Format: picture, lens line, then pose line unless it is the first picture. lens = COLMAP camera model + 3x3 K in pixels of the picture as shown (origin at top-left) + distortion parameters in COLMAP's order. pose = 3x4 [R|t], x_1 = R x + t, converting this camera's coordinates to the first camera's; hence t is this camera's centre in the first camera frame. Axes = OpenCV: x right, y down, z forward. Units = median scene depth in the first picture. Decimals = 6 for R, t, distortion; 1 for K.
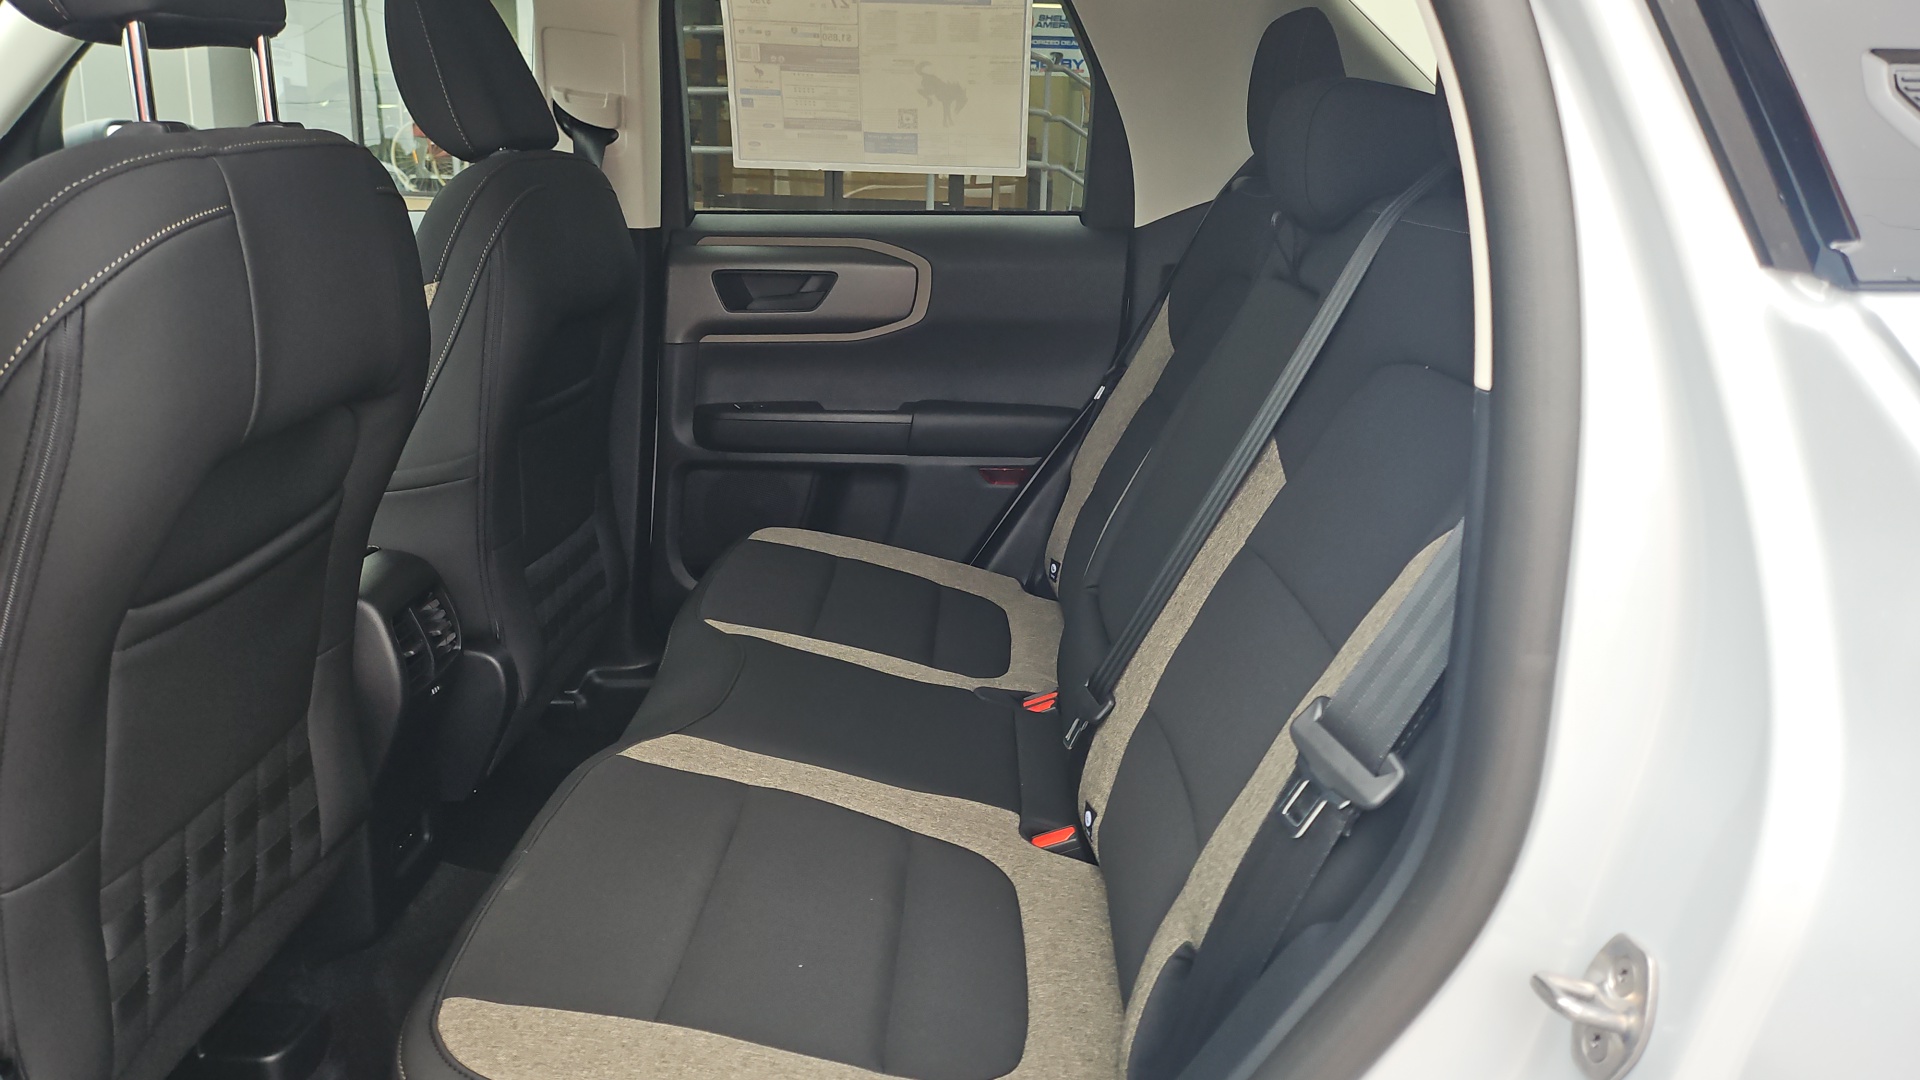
lens RADIAL K [[1354.5, 0, 965.7], [0, 1354.5, 539.7], [0, 0, 1]] dist [0.061293, -0.058639]
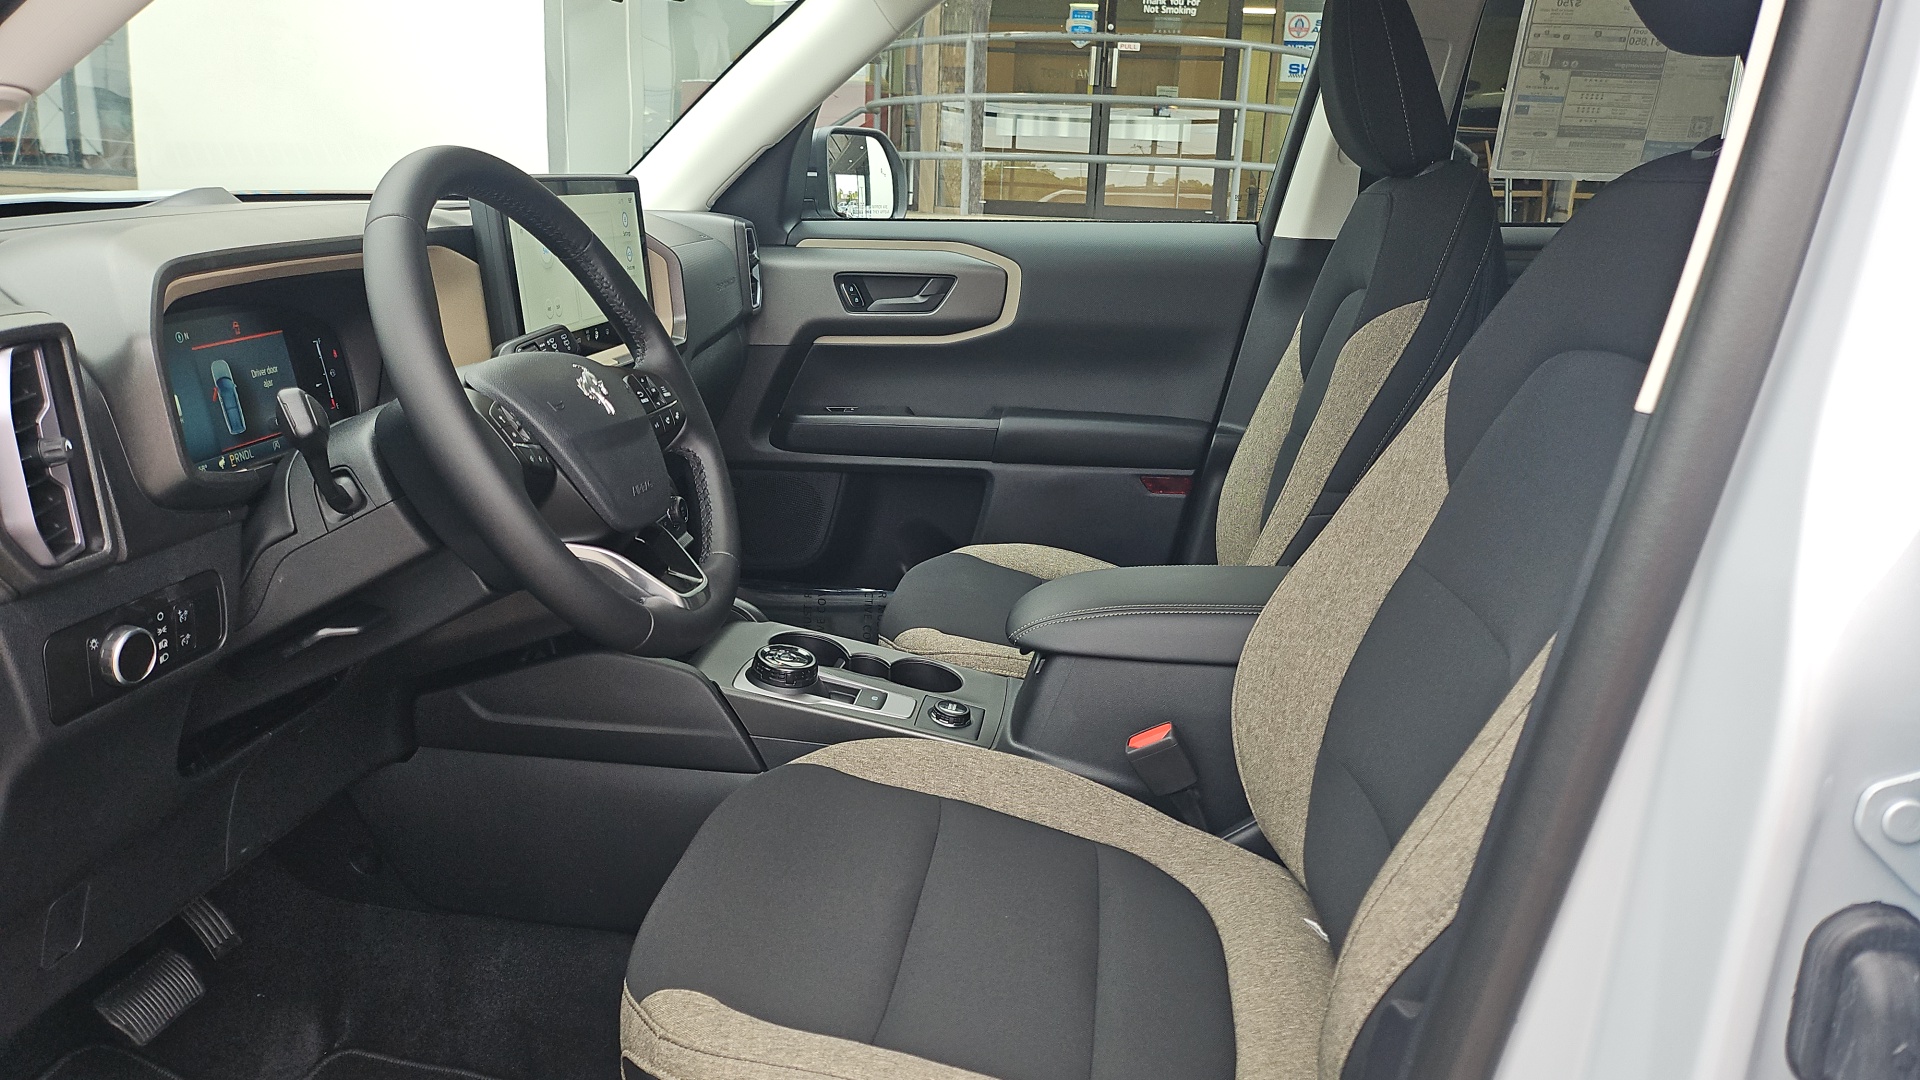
lens RADIAL K [[1354.5, 0, 956.1], [0, 1354.5, 539.4], [0, 0, 1]] dist [0.061293, -0.058639]
pose [[0.999676, 0.020541, -0.015004, -0.534683], [-0.020572, 0.999787, -0.001888, -0.009988], [0.014962, 0.002196, 0.999886, 0.036114]]
